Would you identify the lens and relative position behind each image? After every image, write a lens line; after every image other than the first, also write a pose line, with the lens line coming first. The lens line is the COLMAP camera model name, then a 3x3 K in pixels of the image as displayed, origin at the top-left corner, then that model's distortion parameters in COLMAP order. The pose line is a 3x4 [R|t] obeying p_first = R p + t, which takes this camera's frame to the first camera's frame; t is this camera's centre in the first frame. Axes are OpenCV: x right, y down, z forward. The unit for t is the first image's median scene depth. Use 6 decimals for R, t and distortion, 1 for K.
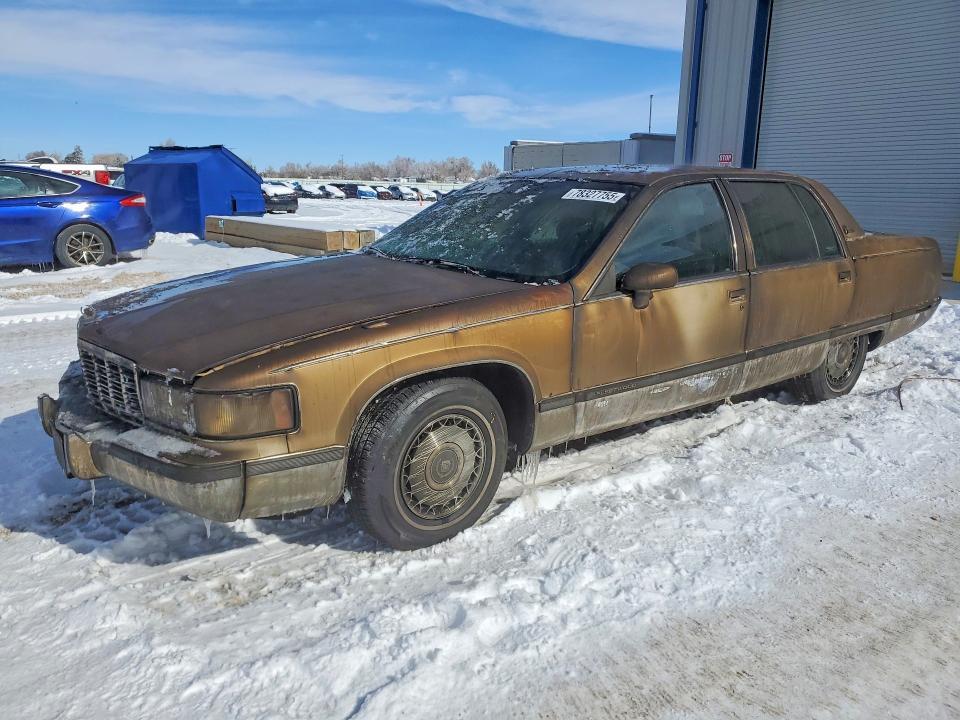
lens RADIAL K [[709.3, 0, 473.5], [0, 709.3, 345.4], [0, 0, 1]] dist [0.008996, -0.000106]
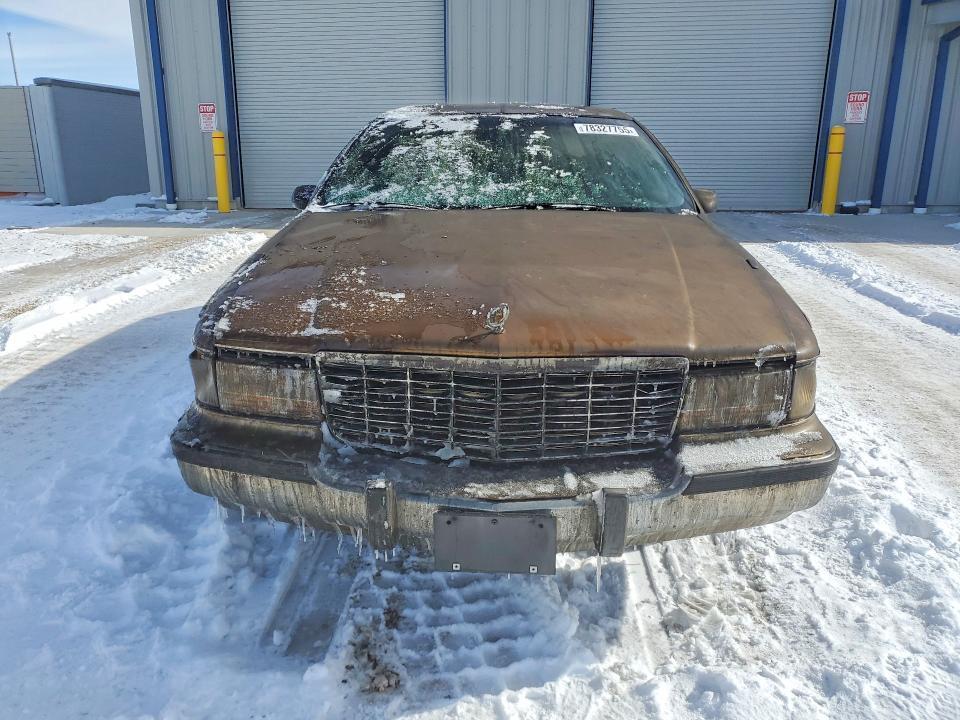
lens RADIAL K [[709.3, 0, 473.5], [0, 709.3, 345.4], [0, 0, 1]] dist [0.008996, -0.000106]
pose [[0.681034, -0.215672, 0.699770, -0.930427], [0.174799, 0.975897, 0.130656, -0.097148], [-0.711082, 0.033338, 0.702318, 0.552887]]
